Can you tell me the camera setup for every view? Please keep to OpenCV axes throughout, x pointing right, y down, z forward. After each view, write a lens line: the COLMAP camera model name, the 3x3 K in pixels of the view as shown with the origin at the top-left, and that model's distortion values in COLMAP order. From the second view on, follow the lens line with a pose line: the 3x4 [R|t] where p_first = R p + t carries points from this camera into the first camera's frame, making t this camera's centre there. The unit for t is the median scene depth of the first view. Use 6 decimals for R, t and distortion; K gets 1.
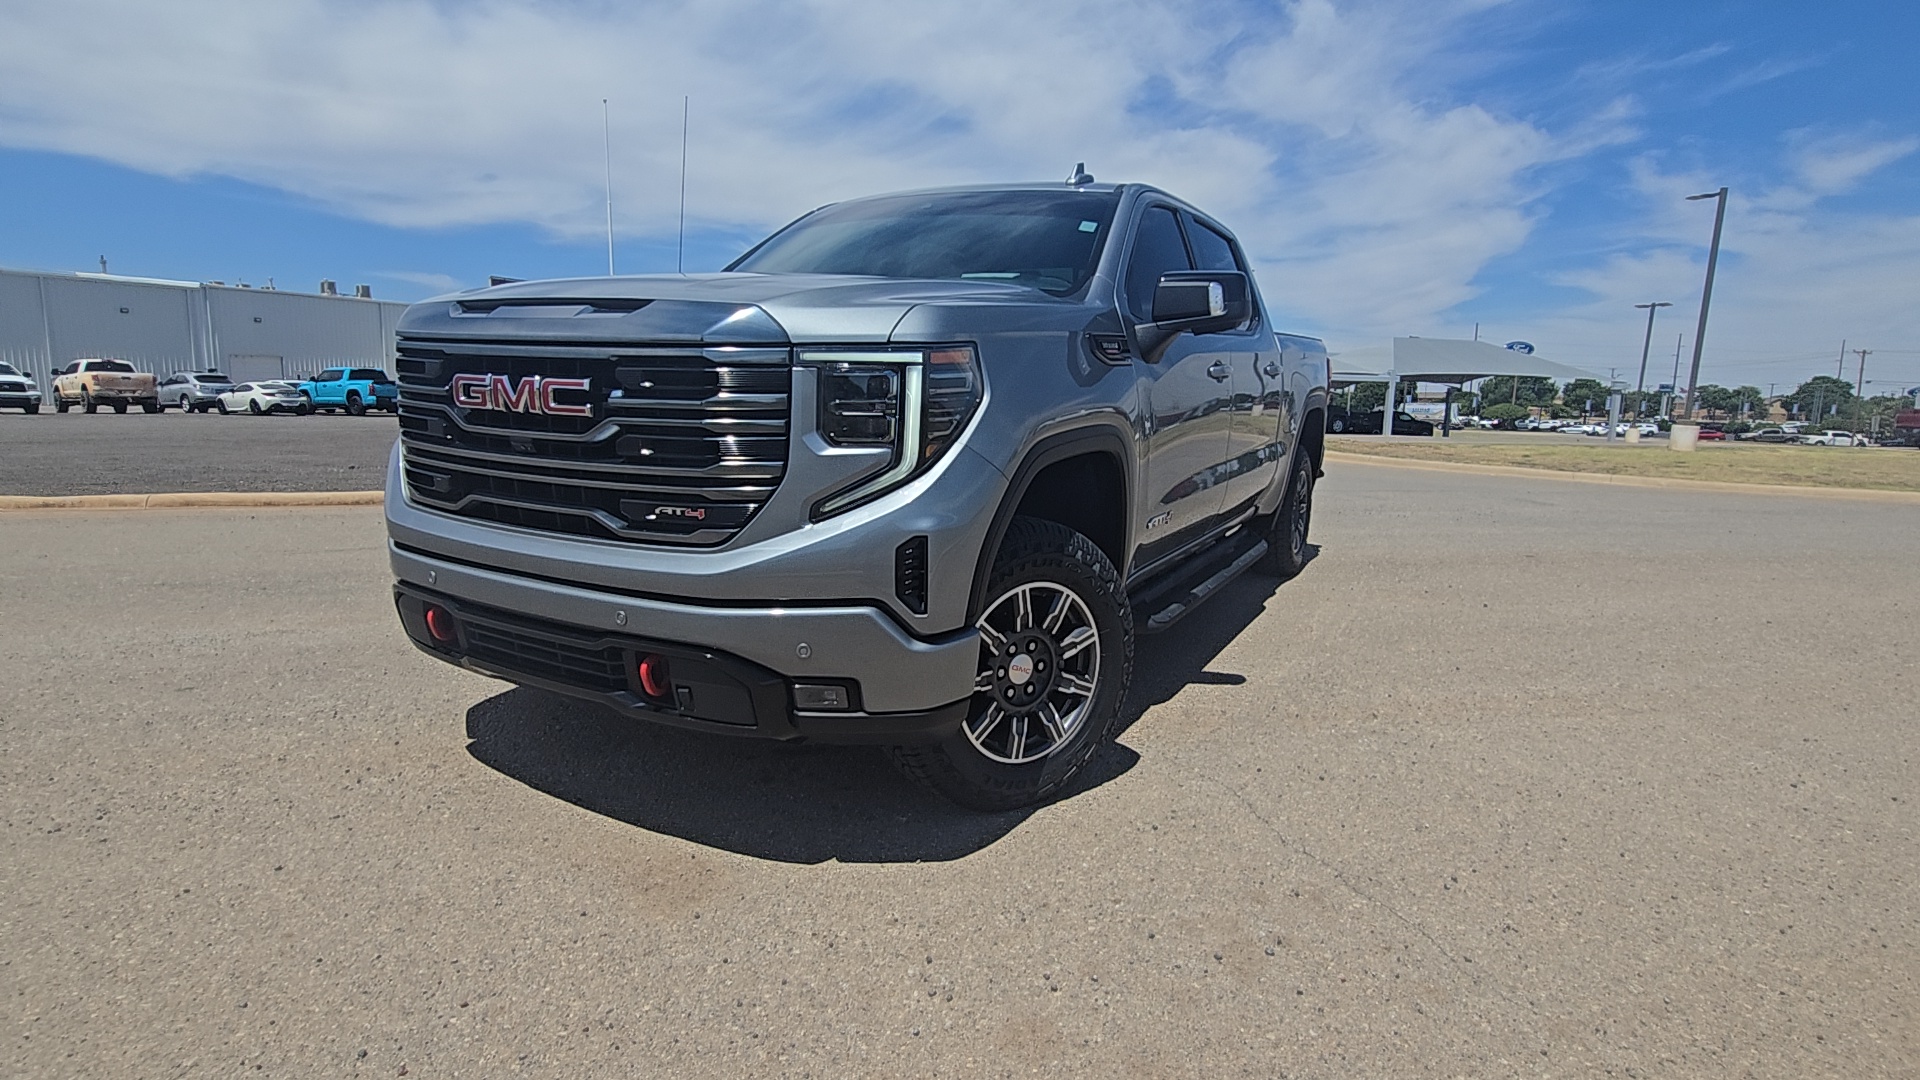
lens RADIAL K [[978.9, 0, 944.3], [0, 978.9, 531.9], [0, 0, 1]] dist [-0.001327, 0.000962]
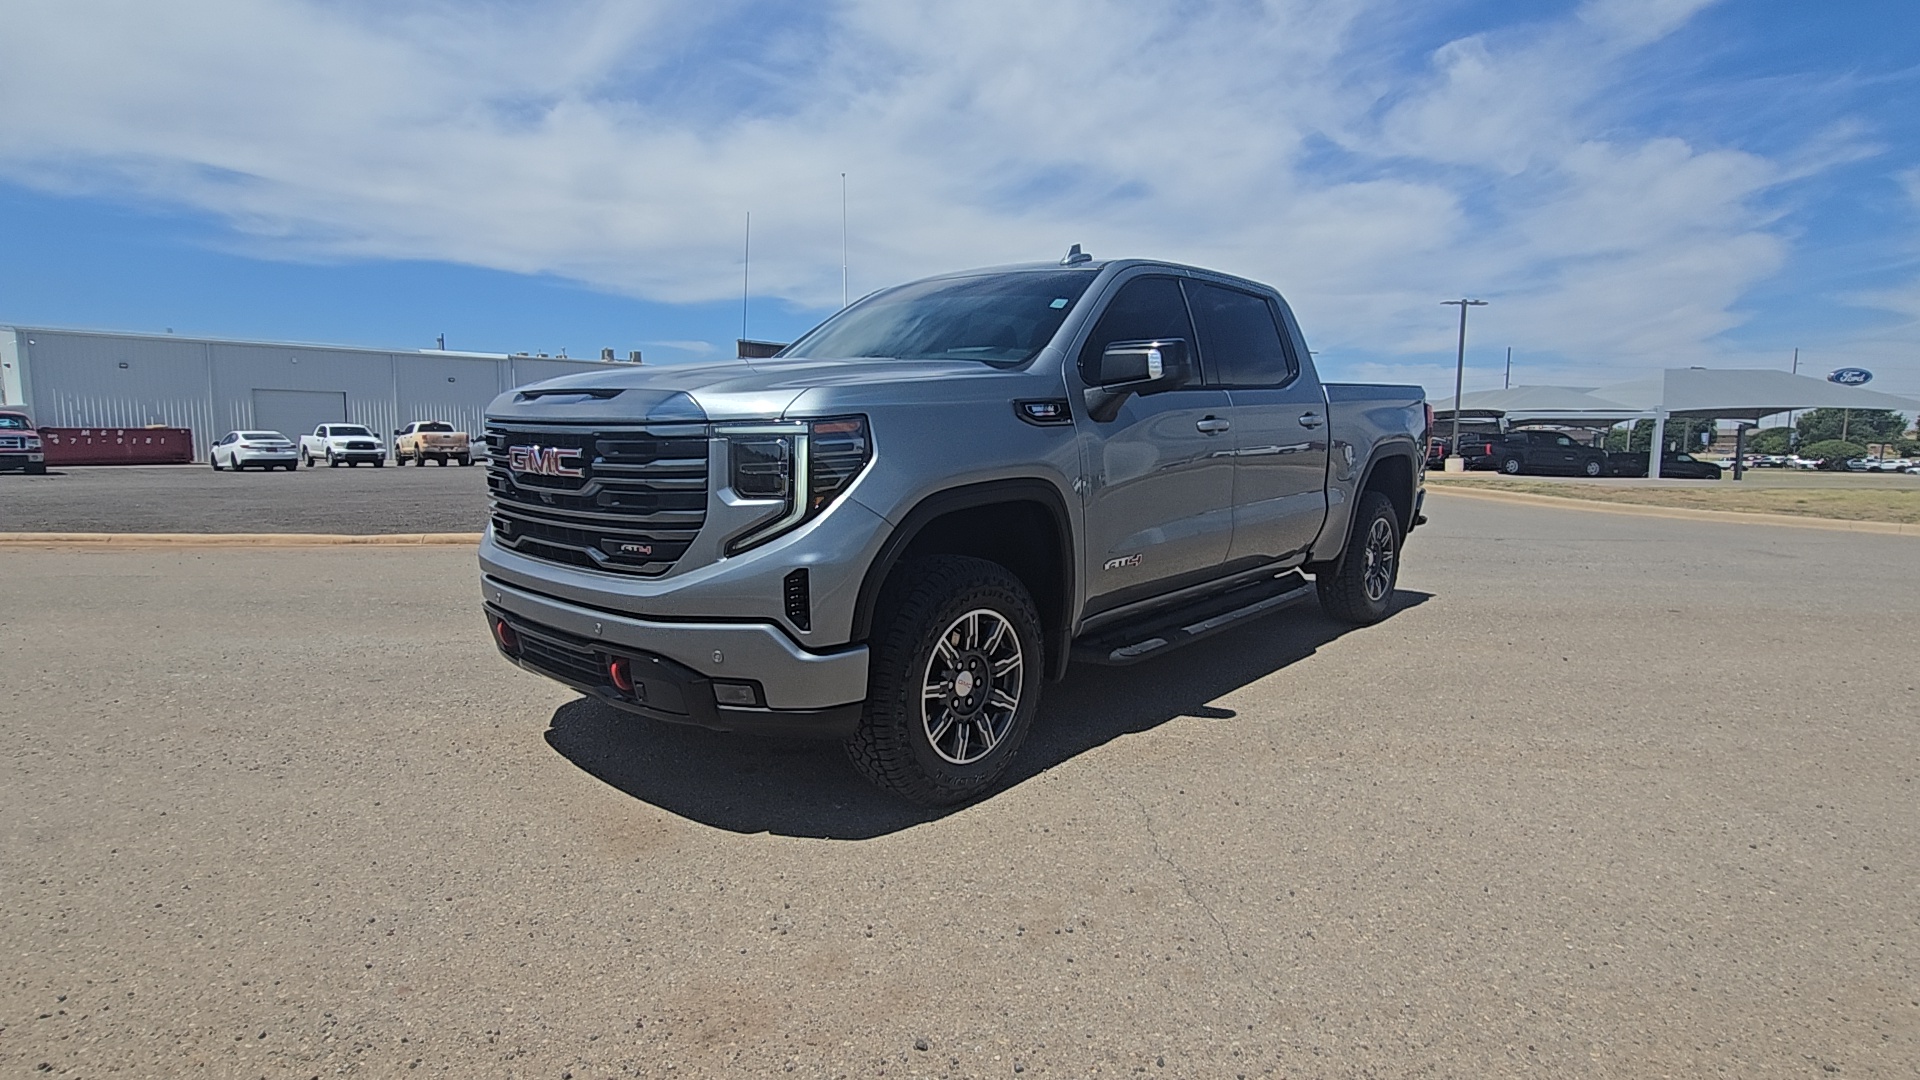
lens RADIAL K [[978.9, 0, 956.3], [0, 978.9, 528.1], [0, 0, 1]] dist [-0.001327, 0.000962]
pose [[0.973843, 0.005906, -0.227146, 0.336918], [-0.017259, 0.998697, -0.048030, 0.006050], [0.226567, 0.050694, 0.972676, -0.140102]]
